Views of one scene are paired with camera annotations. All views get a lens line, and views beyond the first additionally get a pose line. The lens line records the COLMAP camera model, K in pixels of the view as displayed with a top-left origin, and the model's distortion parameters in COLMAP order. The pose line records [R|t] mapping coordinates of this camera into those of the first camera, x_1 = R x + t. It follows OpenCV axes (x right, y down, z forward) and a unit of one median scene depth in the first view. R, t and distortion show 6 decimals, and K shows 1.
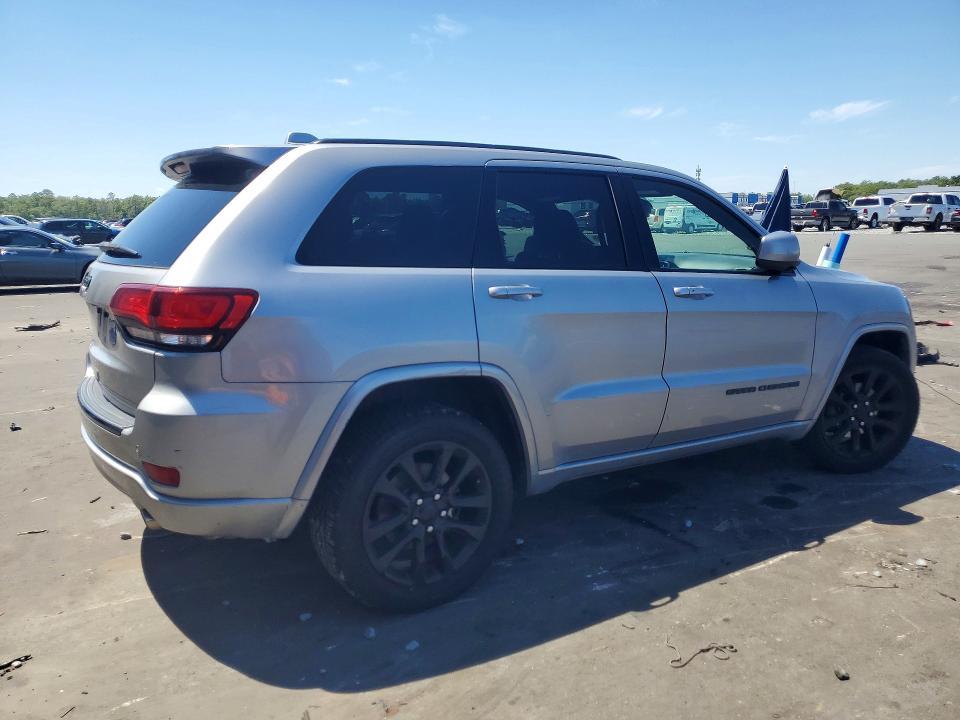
lens RADIAL K [[767.4, 0, 480.1], [0, 767.4, 361.0], [0, 0, 1]] dist [-0.005472, 0.008721]
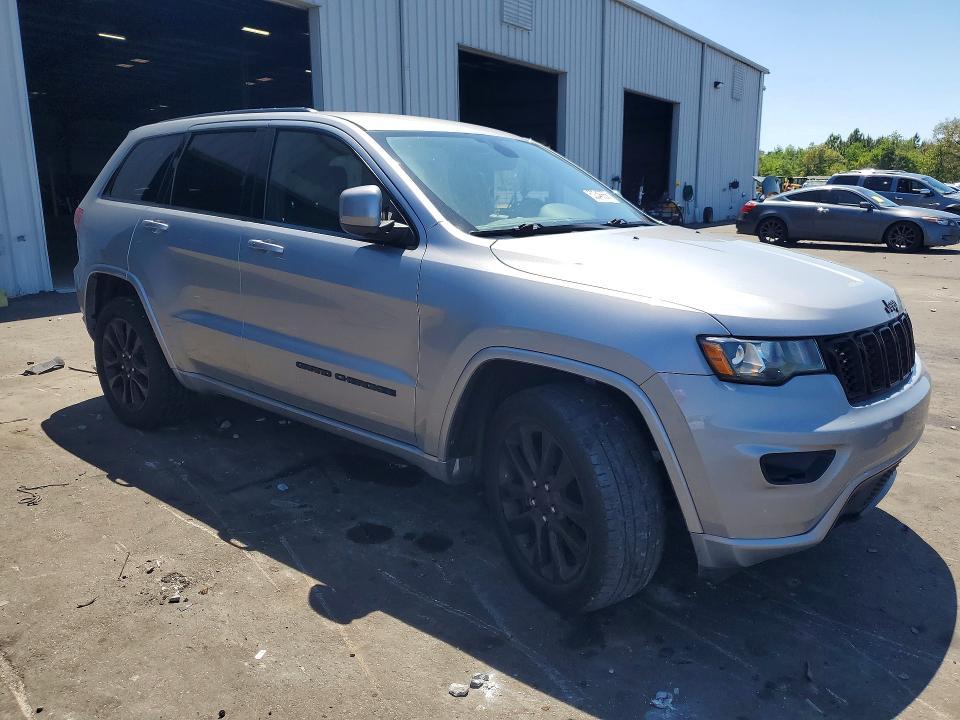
lens RADIAL K [[767.4, 0, 480.8], [0, 767.4, 357.9], [0, 0, 1]] dist [-0.005472, 0.008721]
pose [[0.296454, 0.220655, -0.929207, 1.227070], [-0.179271, 0.968506, 0.172793, -0.161688], [0.938071, 0.115355, 0.326675, 0.905781]]
